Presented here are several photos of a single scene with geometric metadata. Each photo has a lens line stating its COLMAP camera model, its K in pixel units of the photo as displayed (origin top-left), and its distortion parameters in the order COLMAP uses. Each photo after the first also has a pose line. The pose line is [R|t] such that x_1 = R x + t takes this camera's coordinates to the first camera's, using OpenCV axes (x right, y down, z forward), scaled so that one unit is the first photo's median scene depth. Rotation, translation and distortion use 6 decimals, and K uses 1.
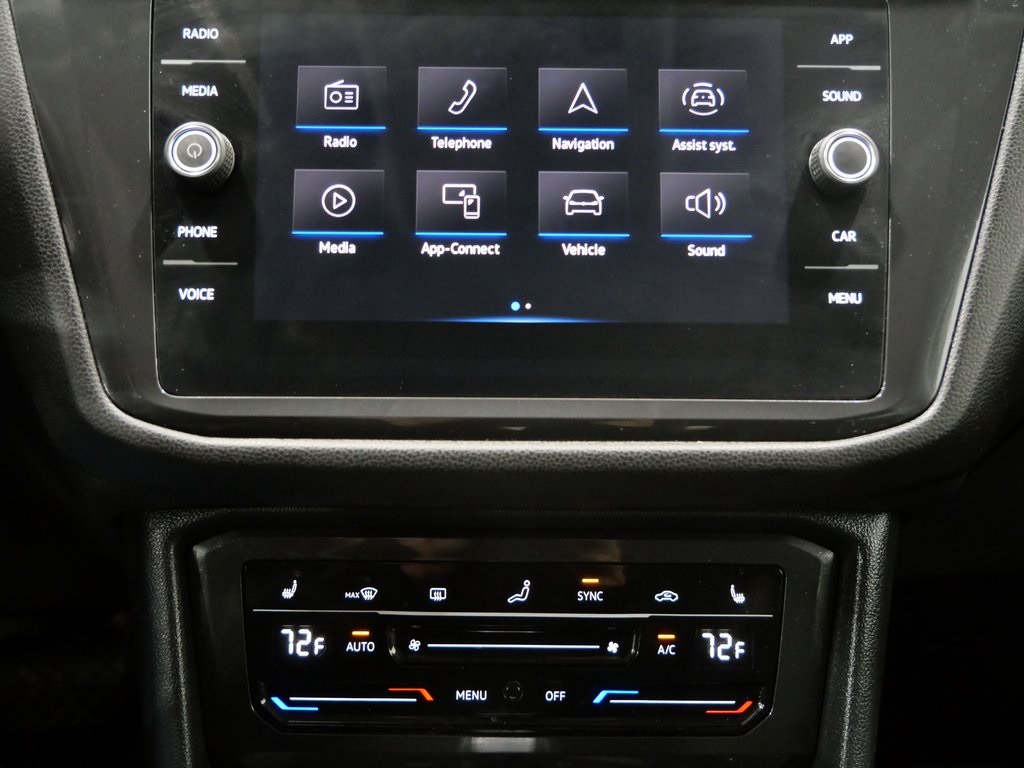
lens RADIAL K [[1018.0, 0, 512.0], [0, 1018.0, 384.0], [0, 0, 1]] dist [-0.011717, -0.002797]
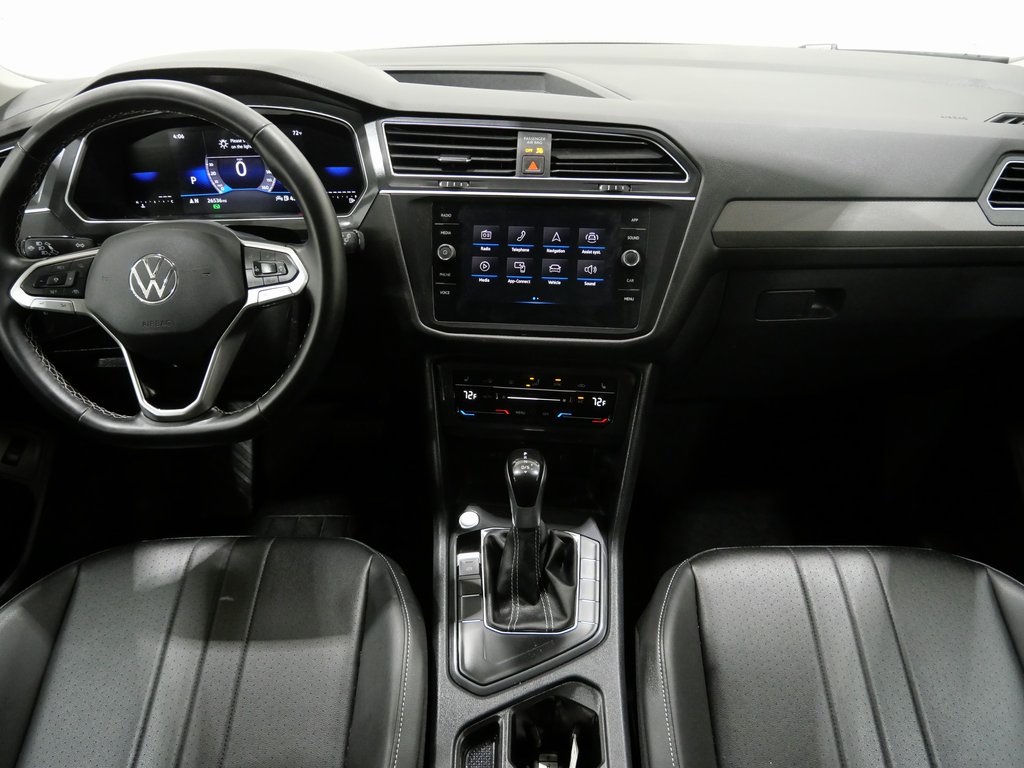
lens RADIAL K [[785.2, 0, 510.8], [0, 785.2, 384.8], [0, 0, 1]] dist [-0.011150, -0.003212]
pose [[0.993717, 0.041332, -0.104012, 0.214783], [-0.026811, 0.990163, 0.137324, -0.149275], [0.108665, -0.133673, 0.985050, -1.694817]]
